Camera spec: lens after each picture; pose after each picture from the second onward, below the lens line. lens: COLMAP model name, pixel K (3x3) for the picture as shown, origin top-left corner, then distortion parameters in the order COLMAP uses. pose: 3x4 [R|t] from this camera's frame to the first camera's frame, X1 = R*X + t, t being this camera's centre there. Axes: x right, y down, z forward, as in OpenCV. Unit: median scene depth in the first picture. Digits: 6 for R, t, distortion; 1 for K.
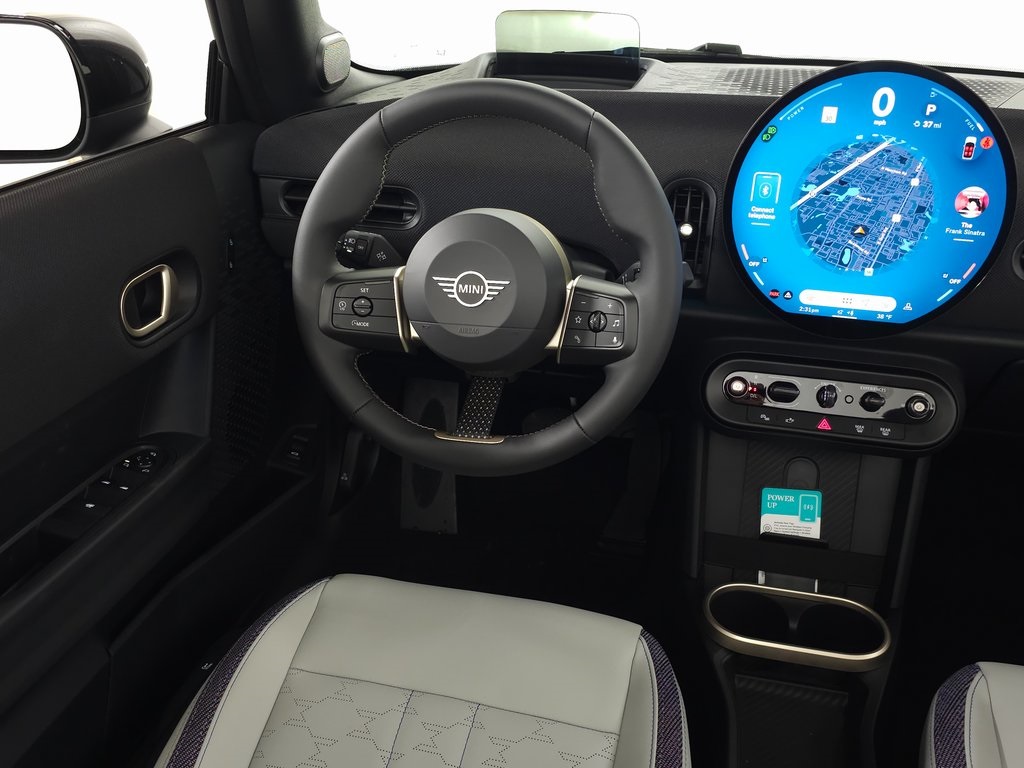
lens RADIAL K [[897.2, 0, 512.5], [0, 897.2, 386.9], [0, 0, 1]] dist [0.077594, -0.076611]
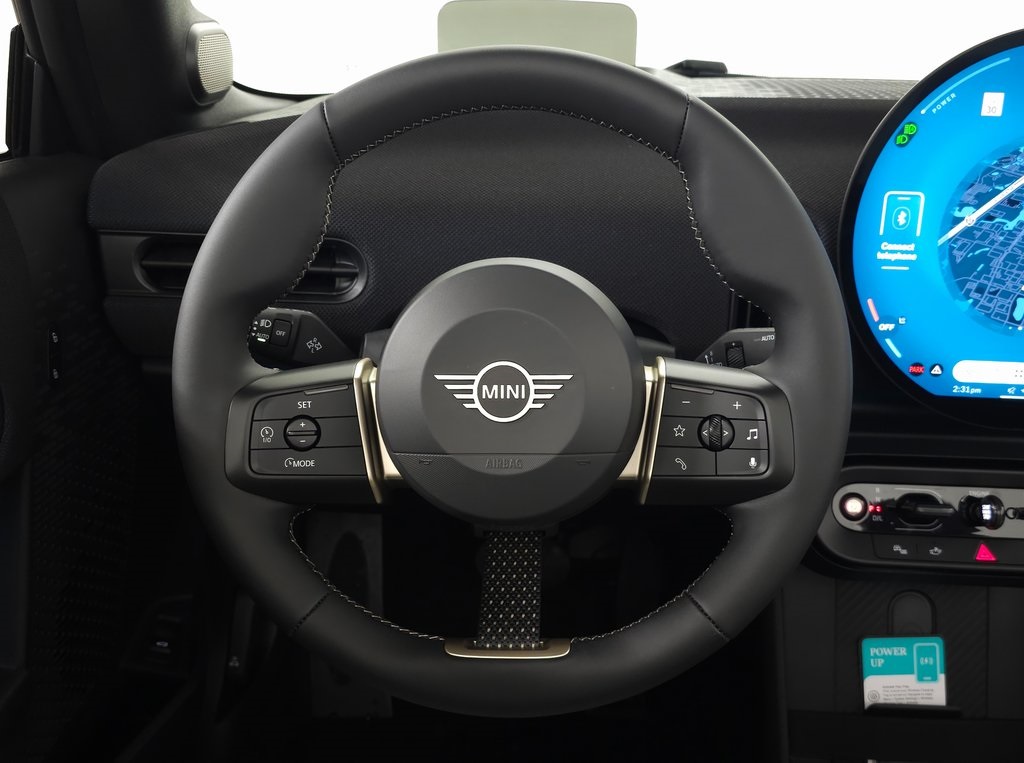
lens RADIAL K [[917.7, 0, 516.9], [0, 917.7, 379.5], [0, 0, 1]] dist [0.038756, -0.034077]
pose [[0.984100, -0.060637, 0.166945, -0.124081], [0.076630, 0.992891, -0.091082, -0.057213], [-0.160235, 0.102426, 0.981750, 0.383609]]
